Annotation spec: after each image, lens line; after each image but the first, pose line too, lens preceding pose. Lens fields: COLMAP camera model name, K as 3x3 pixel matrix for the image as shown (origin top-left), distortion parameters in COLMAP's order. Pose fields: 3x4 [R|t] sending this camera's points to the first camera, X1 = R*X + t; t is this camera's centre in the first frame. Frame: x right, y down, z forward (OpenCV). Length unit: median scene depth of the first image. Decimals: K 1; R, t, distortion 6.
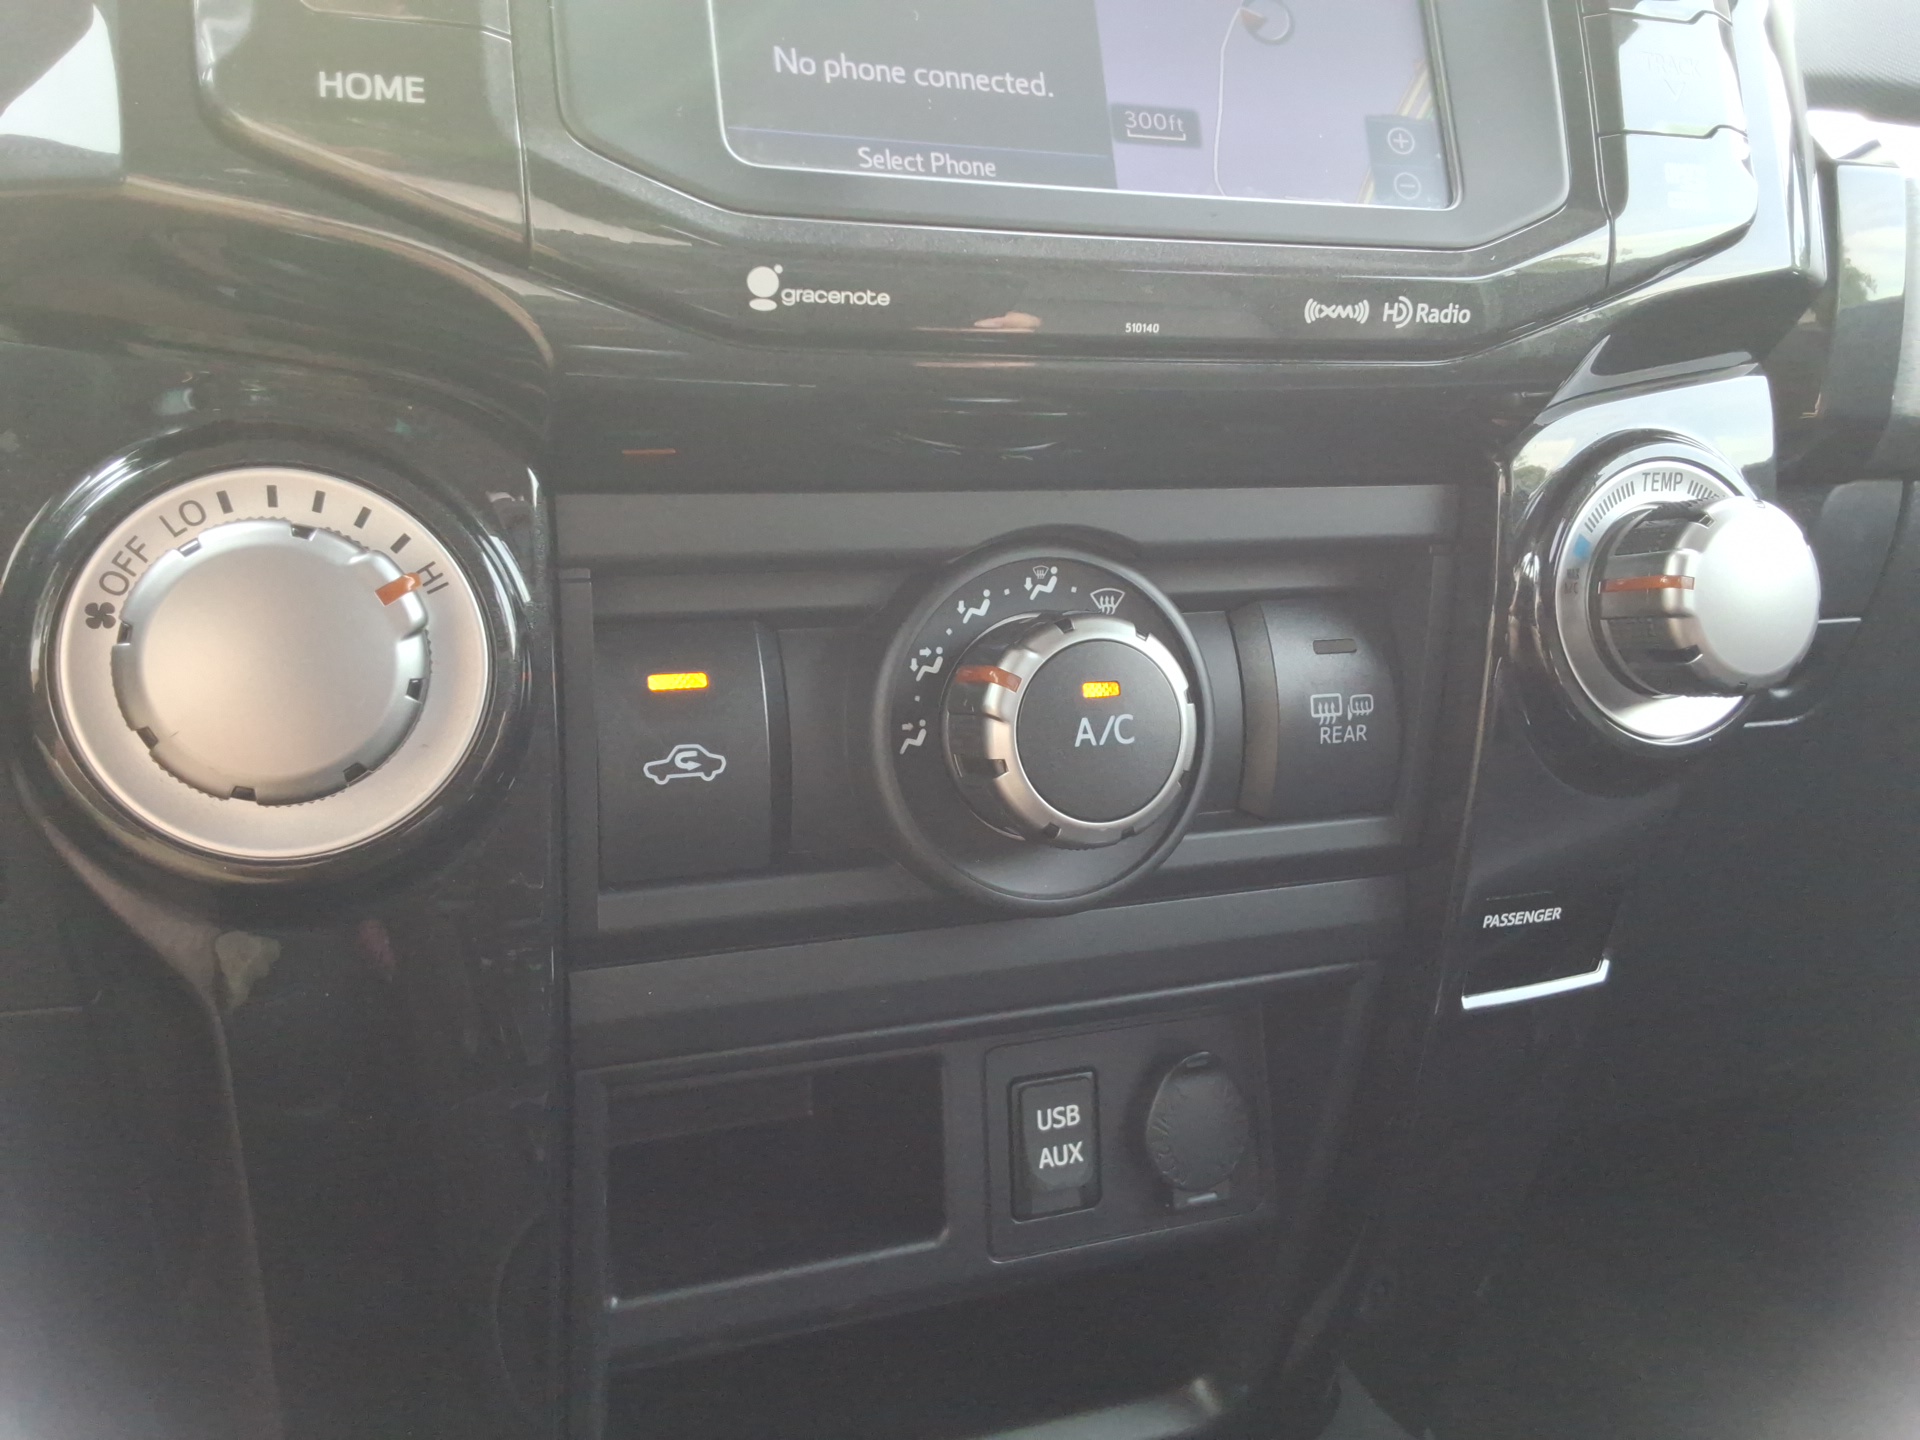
lens RADIAL K [[1597.8, 0, 998.4], [0, 1597.8, 716.6], [0, 0, 1]] dist [0.117427, -0.233631]
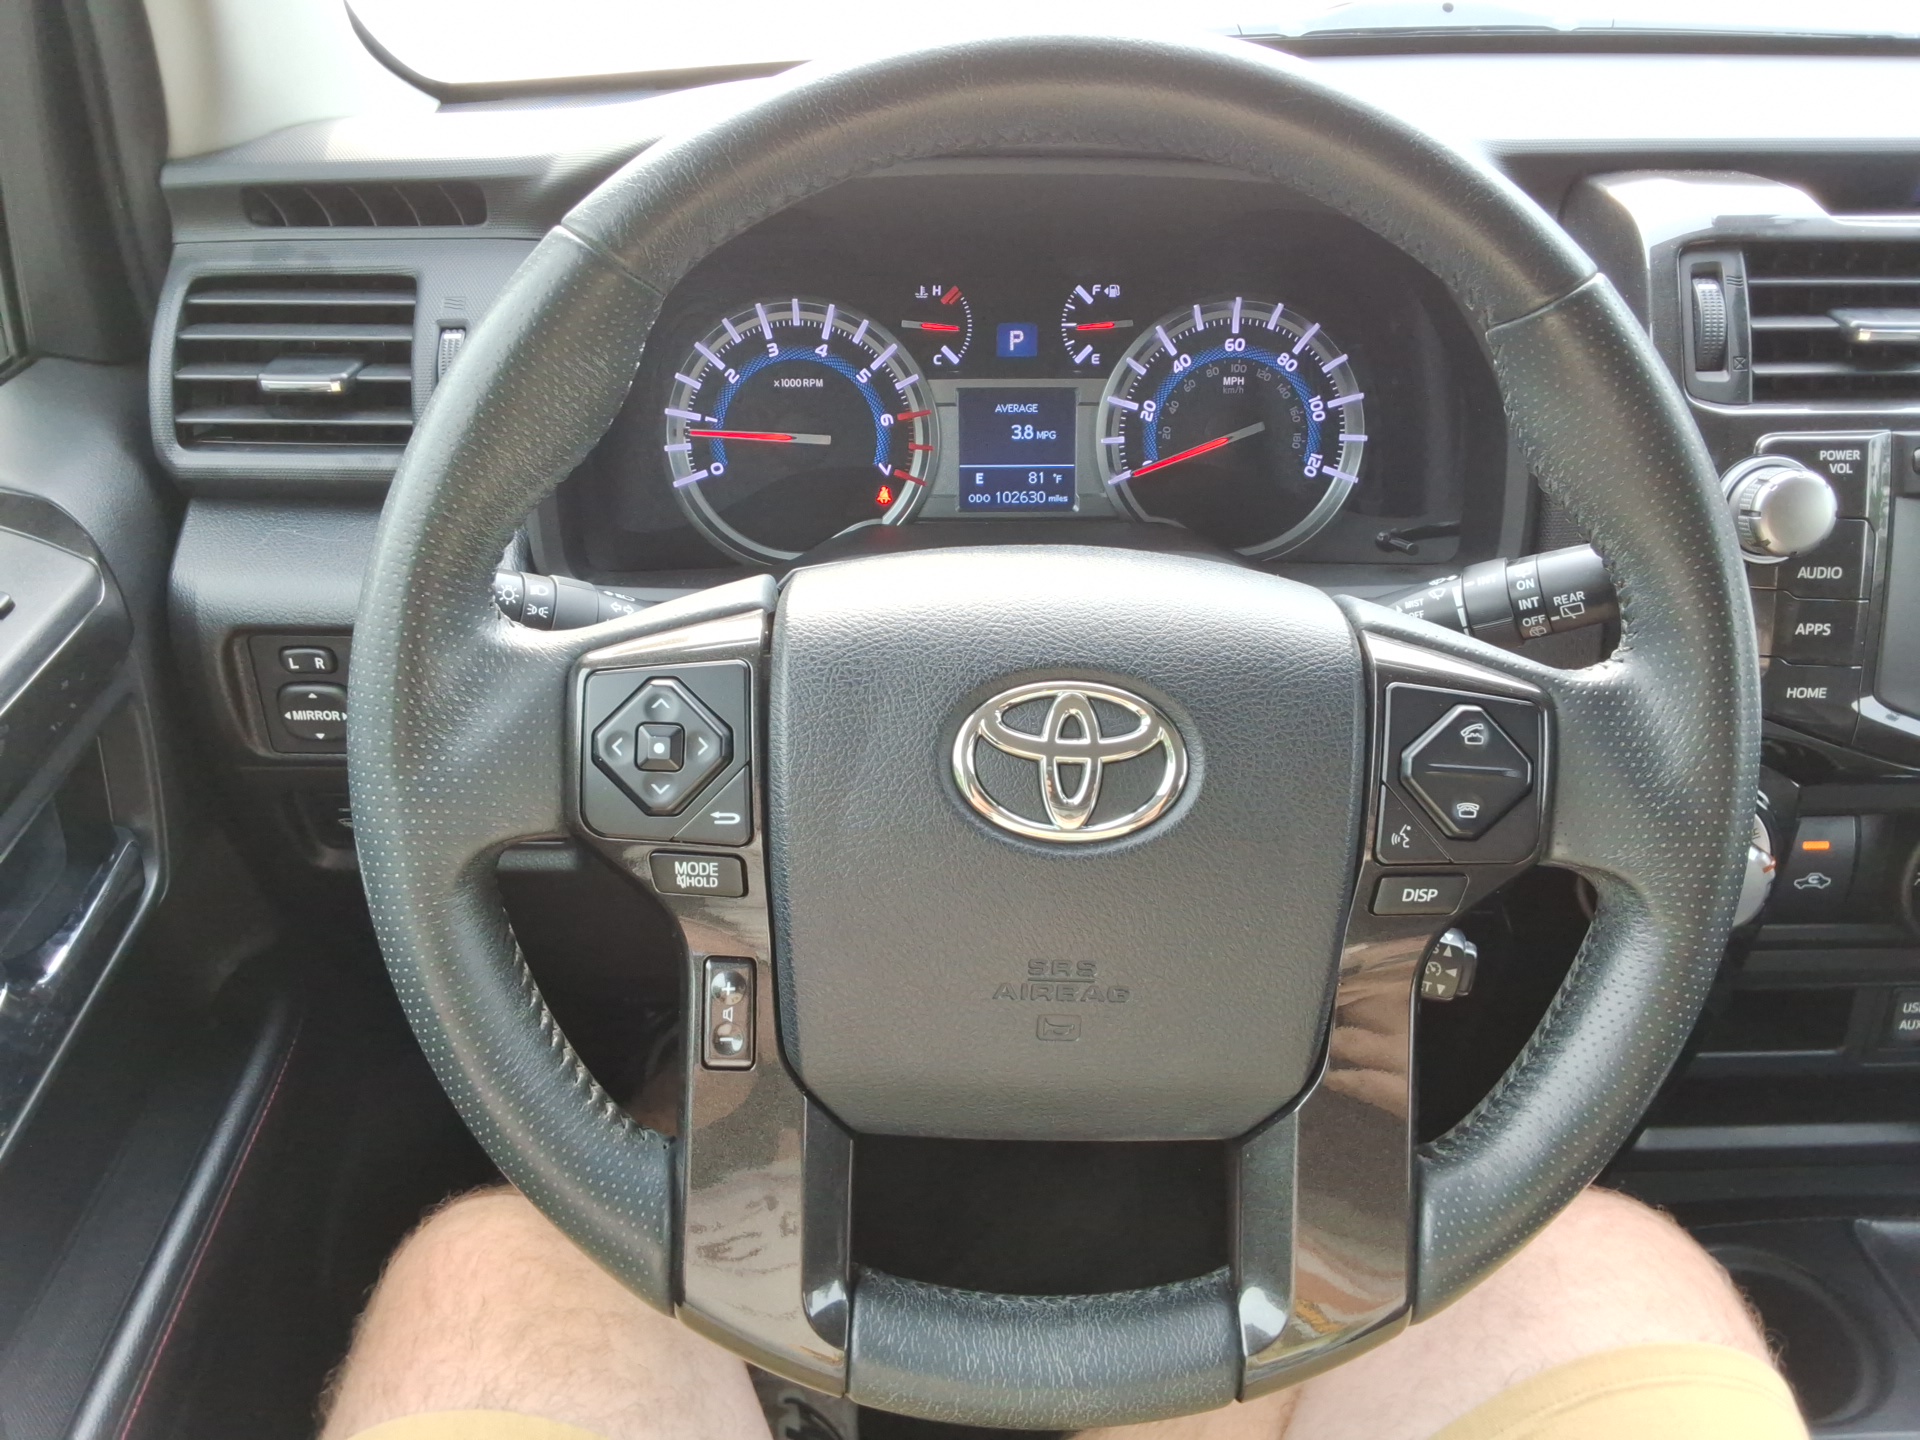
lens RADIAL K [[1567.3, 0, 992.6], [0, 1567.3, 714.6], [0, 0, 1]] dist [0.128005, -0.182489]
pose [[0.939917, 0.156228, -0.303561, -0.640470], [-0.057807, 0.949144, 0.309490, -0.828504], [0.336474, -0.273347, 0.901147, -1.345628]]
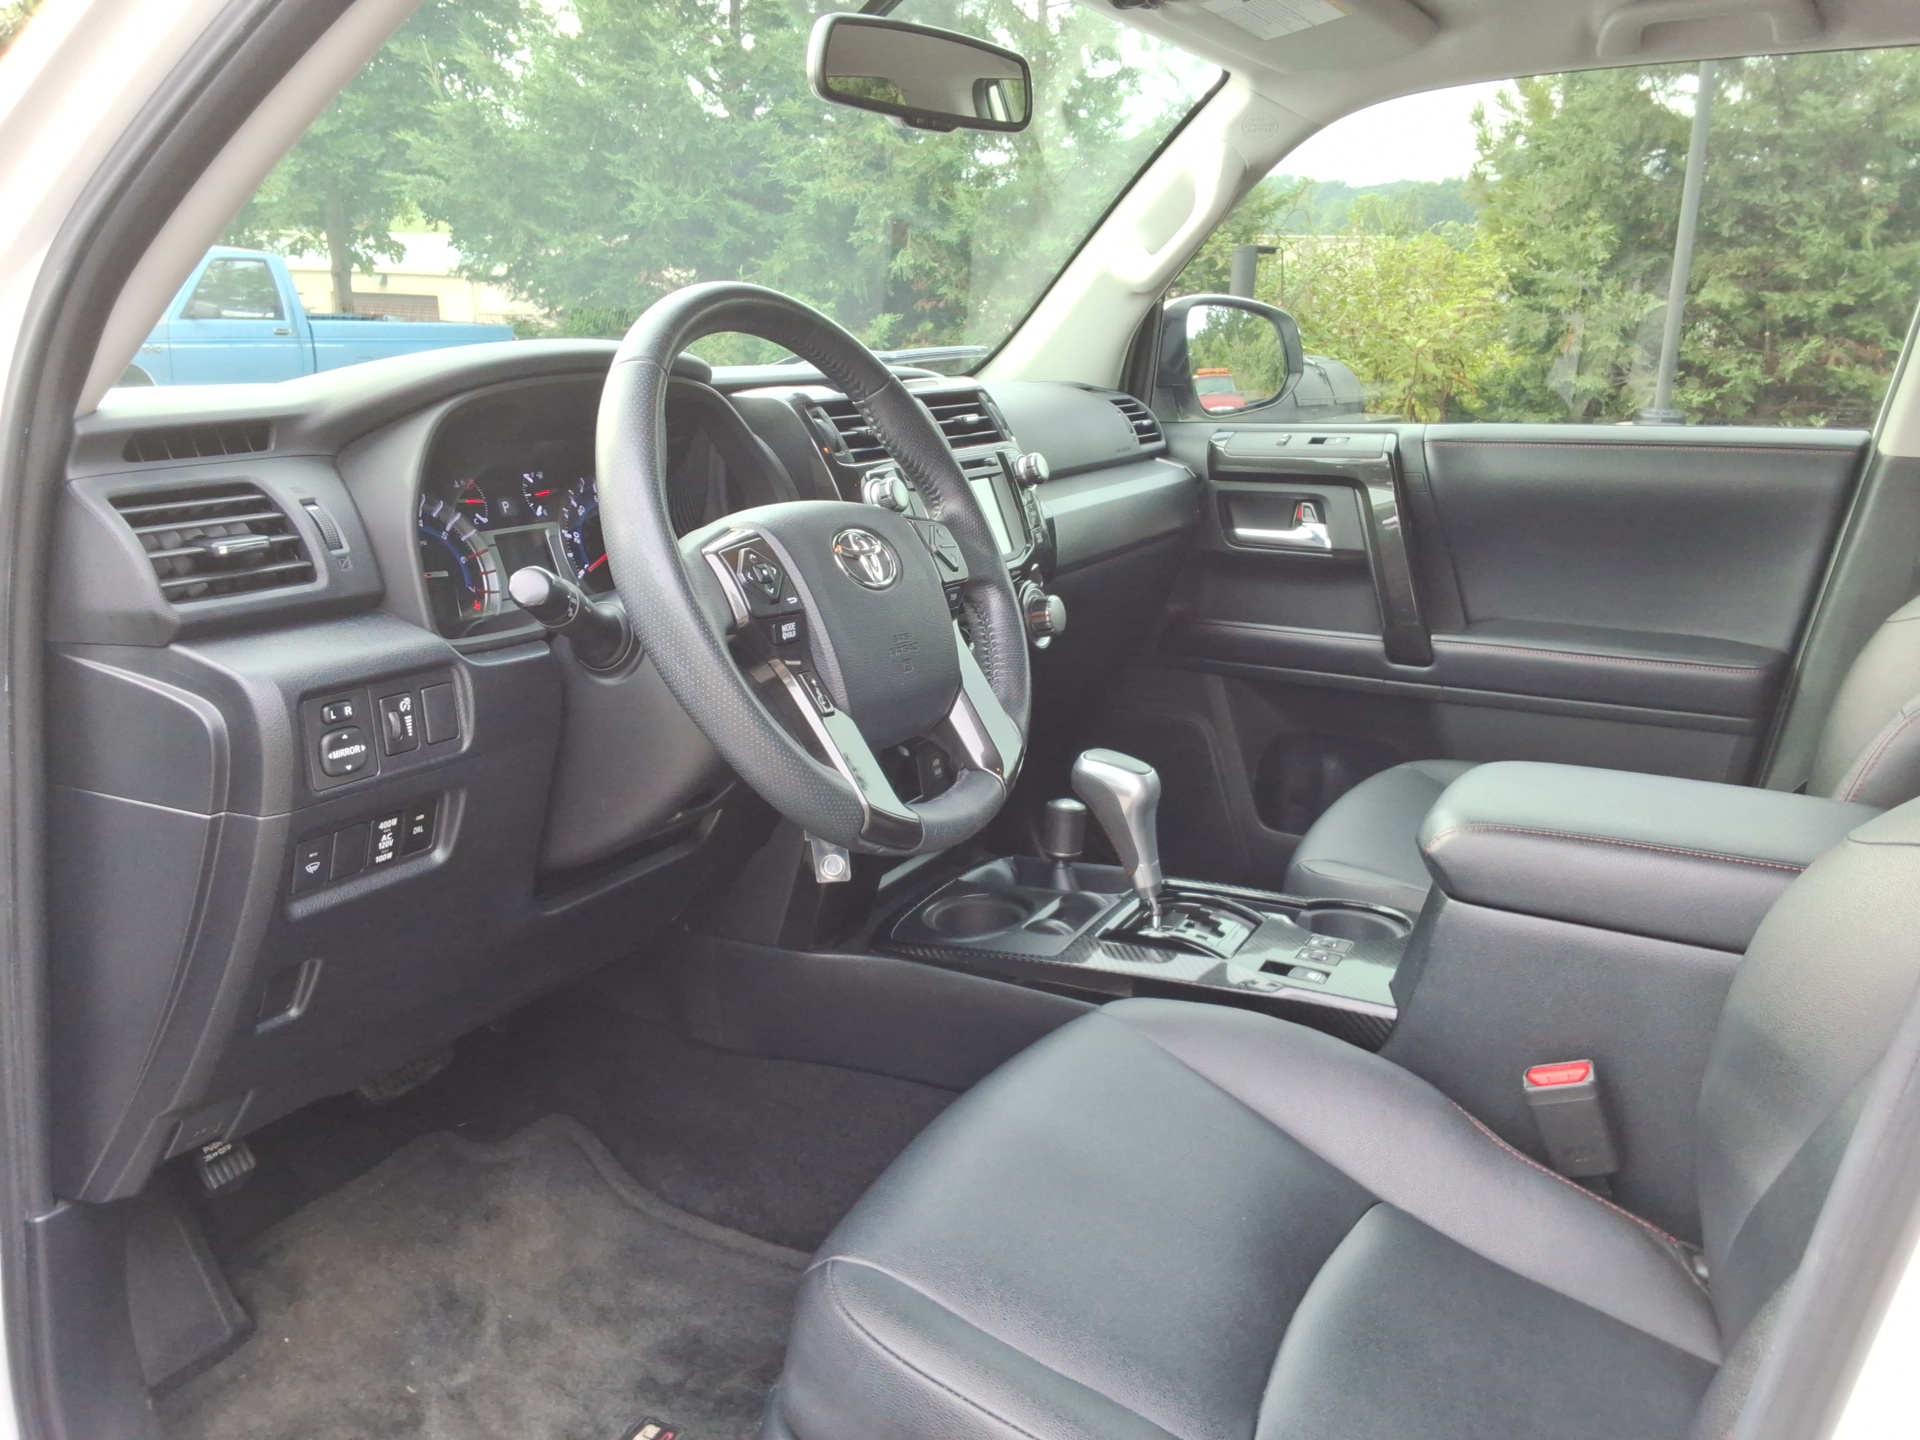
lens RADIAL K [[1533.5, 0, 960.0], [0, 1533.5, 720.0], [0, 0, 1]] dist [0.139764, -0.213268]
pose [[0.769612, -0.185328, 0.611025, -3.045550], [0.172418, 0.981721, 0.080595, -0.216410], [-0.614793, 0.043325, 0.787498, -2.825373]]
